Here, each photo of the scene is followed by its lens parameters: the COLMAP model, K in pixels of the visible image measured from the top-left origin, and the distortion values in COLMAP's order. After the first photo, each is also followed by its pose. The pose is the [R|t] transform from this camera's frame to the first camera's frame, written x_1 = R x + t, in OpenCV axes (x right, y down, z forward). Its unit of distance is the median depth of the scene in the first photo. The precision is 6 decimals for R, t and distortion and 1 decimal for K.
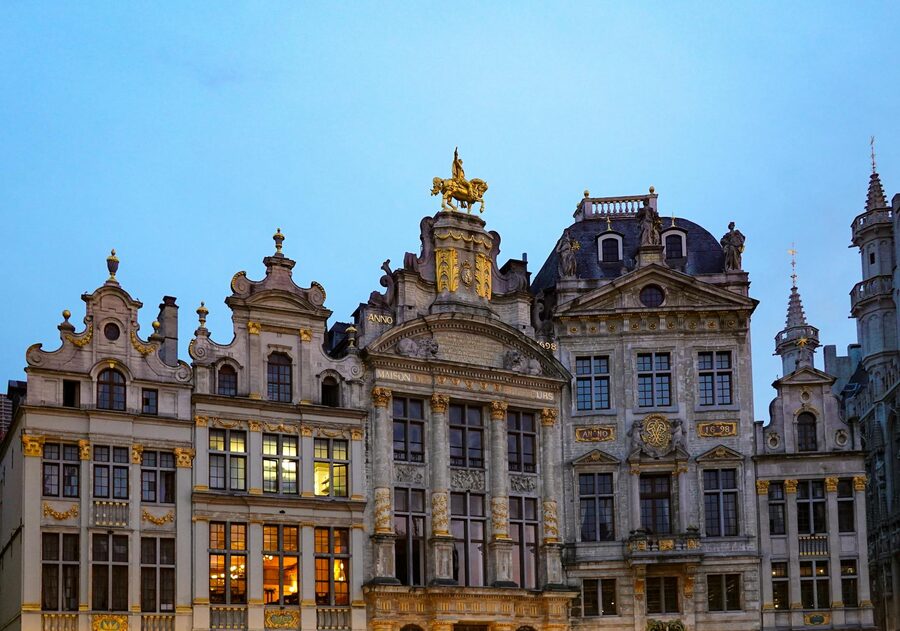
lens RADIAL K [[917.6, 0, 449.8], [0, 917.6, 315.4], [0, 0, 1]] dist [0.006185, 0.000000]
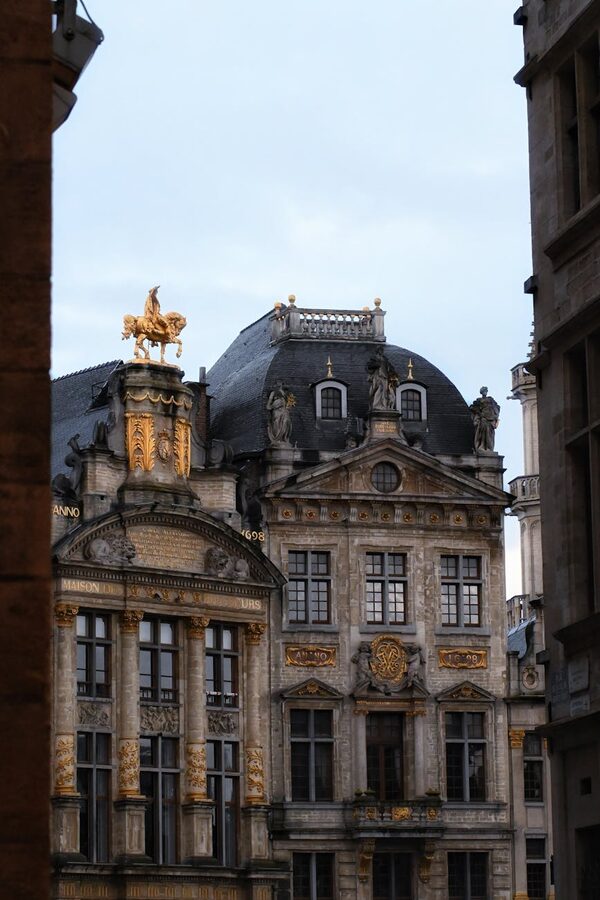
lens RADIAL K [[957.6, 0, 300.2], [0, 957.6, 449.8], [0, 0, 1]] dist [0.002273, 0.000000]
pose [[0.994039, 0.068415, 0.084891, 0.063479], [-0.056028, 0.988483, -0.140577, 0.066442], [-0.093531, 0.134983, 0.986424, 0.154097]]
